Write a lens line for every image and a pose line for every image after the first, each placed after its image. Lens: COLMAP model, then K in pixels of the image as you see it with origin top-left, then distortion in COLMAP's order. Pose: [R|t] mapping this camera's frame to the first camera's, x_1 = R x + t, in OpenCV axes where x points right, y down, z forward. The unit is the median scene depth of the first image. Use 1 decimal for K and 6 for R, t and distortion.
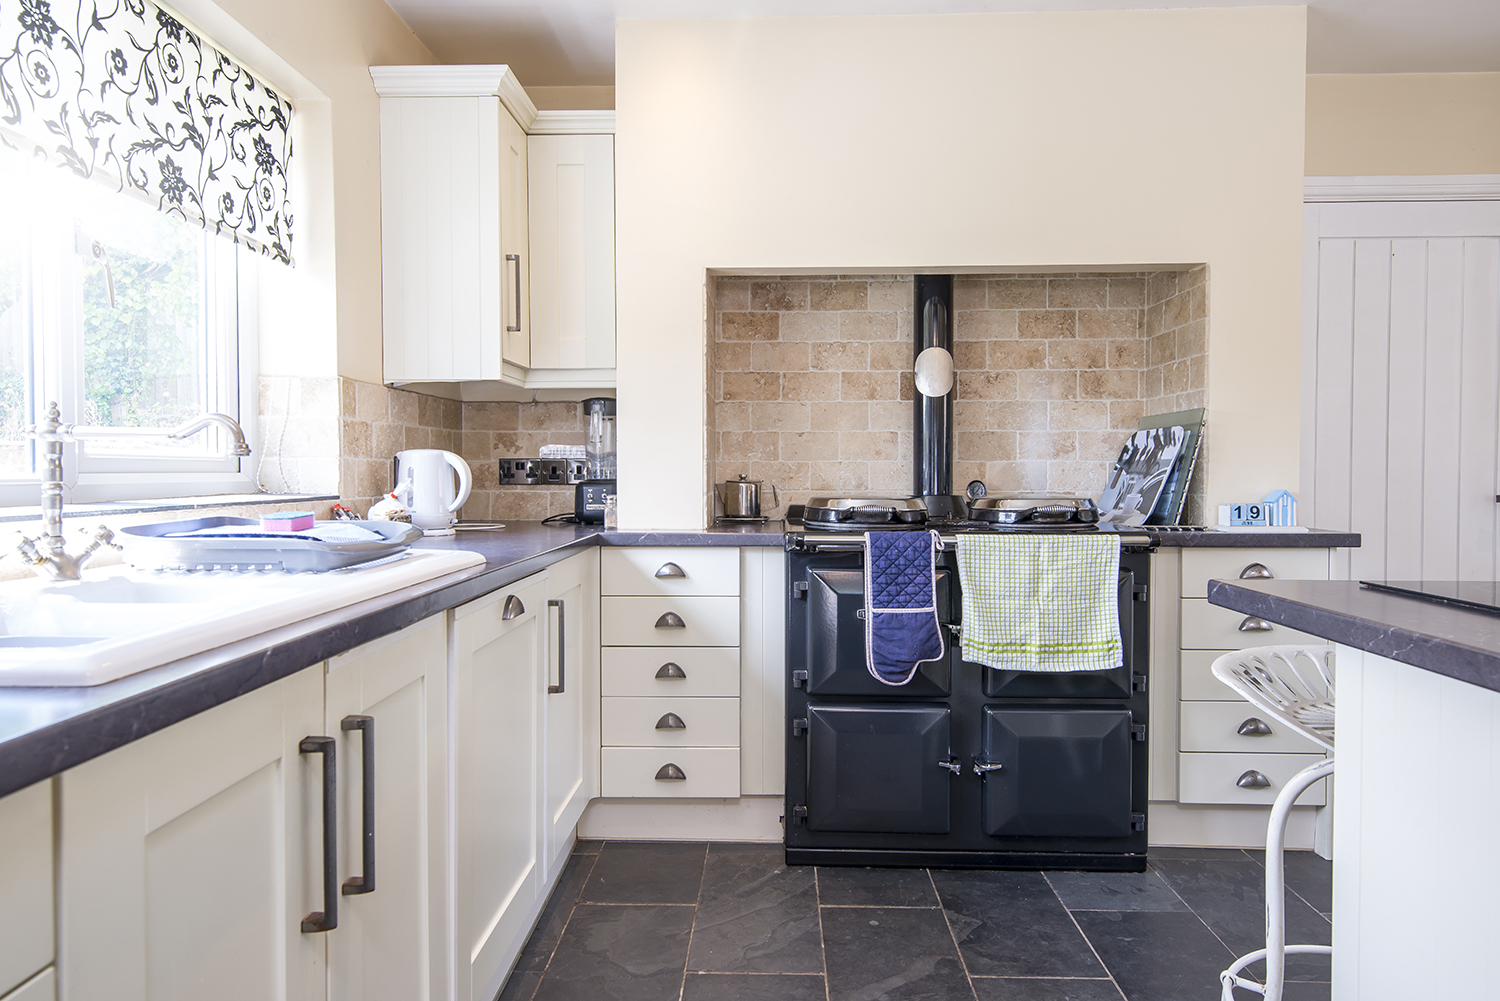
lens RADIAL K [[910.8, 0, 749.5], [0, 910.8, 476.4], [0, 0, 1]] dist [0.013762, -0.000447]
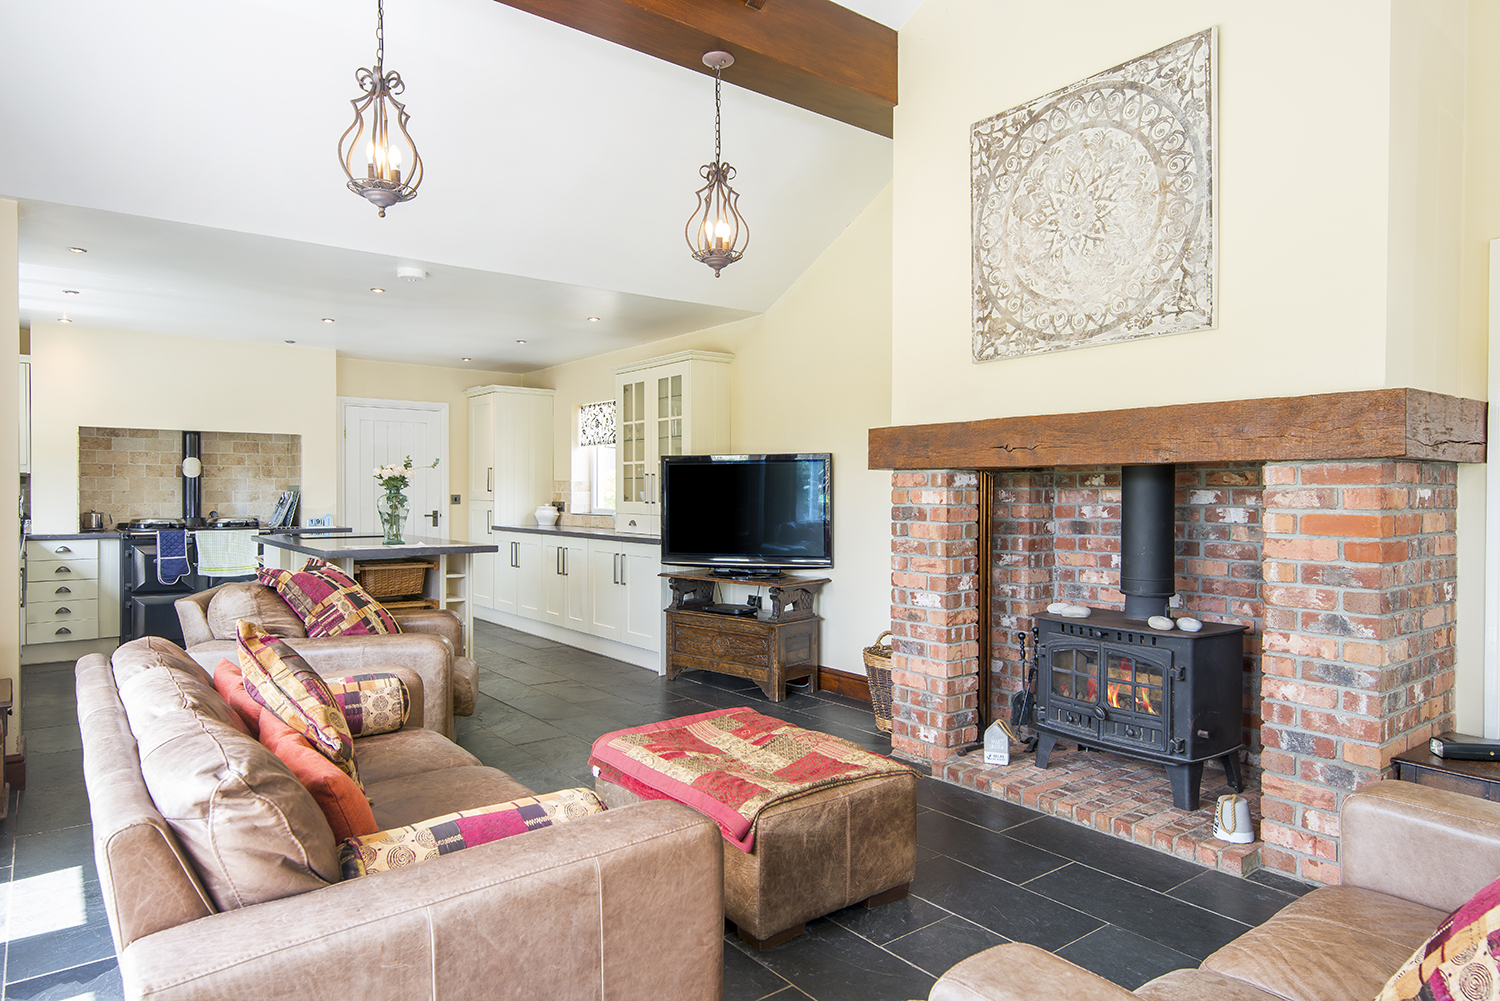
lens RADIAL K [[910.8, 0, 759.8], [0, 910.8, 497.4], [0, 0, 1]] dist [0.013762, -0.000447]
pose [[0.767065, -0.002420, 0.641565, -0.227756], [0.005380, 0.999982, -0.002661, -0.020795], [-0.641547, 0.005493, 0.767064, -2.074323]]
